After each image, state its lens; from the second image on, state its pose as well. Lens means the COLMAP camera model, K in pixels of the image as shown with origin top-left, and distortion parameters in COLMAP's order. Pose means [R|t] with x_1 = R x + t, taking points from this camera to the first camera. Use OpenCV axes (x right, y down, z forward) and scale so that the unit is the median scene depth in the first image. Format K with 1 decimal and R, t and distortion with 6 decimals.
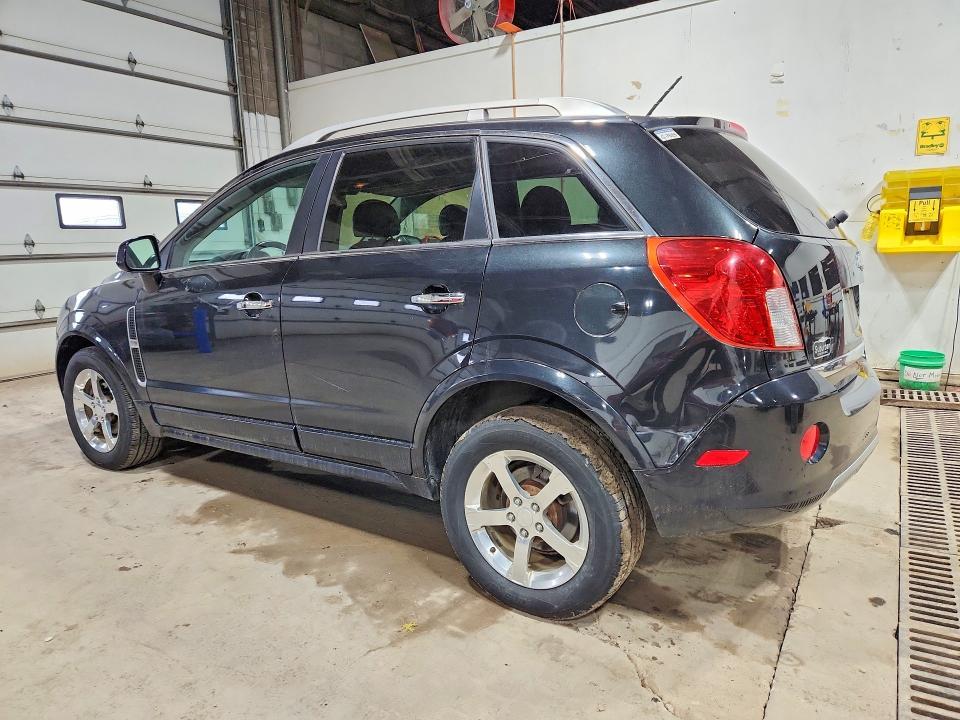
lens RADIAL K [[649.5, 0, 500.6], [0, 649.5, 357.7], [0, 0, 1]] dist [0.037117, -0.000362]
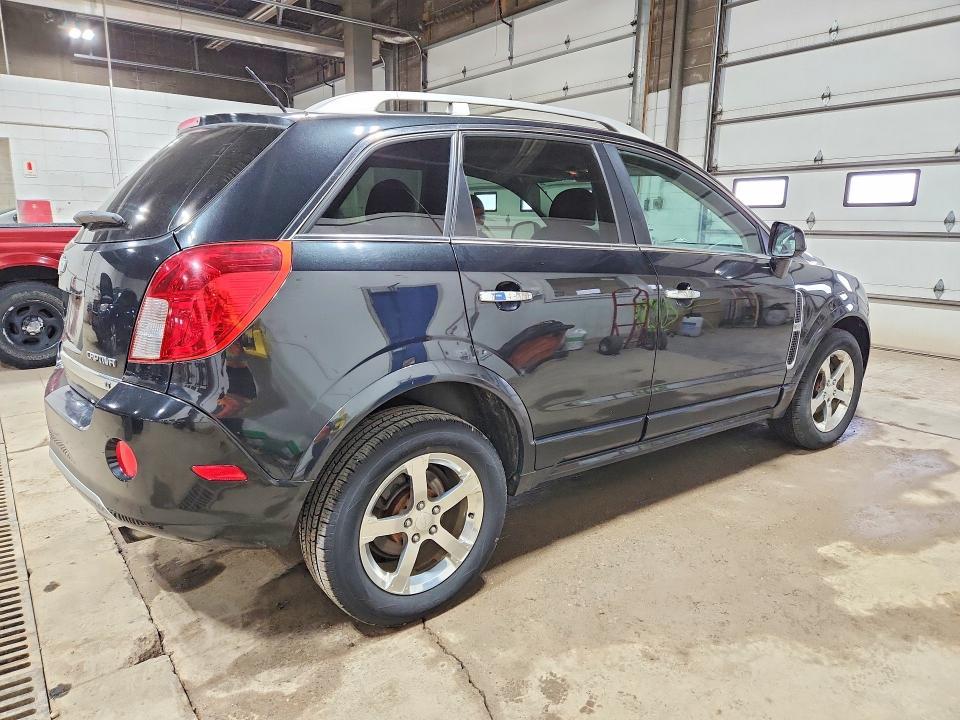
lens RADIAL K [[702.3, 0, 480.0], [0, 702.3, 360.0], [0, 0, 1]] dist [0.003666, 0.000998]
pose [[-0.392983, 0.202319, -0.897013, 0.730498], [-0.167464, 0.943436, 0.286155, -0.230863], [0.904168, 0.262671, -0.336873, 1.126848]]
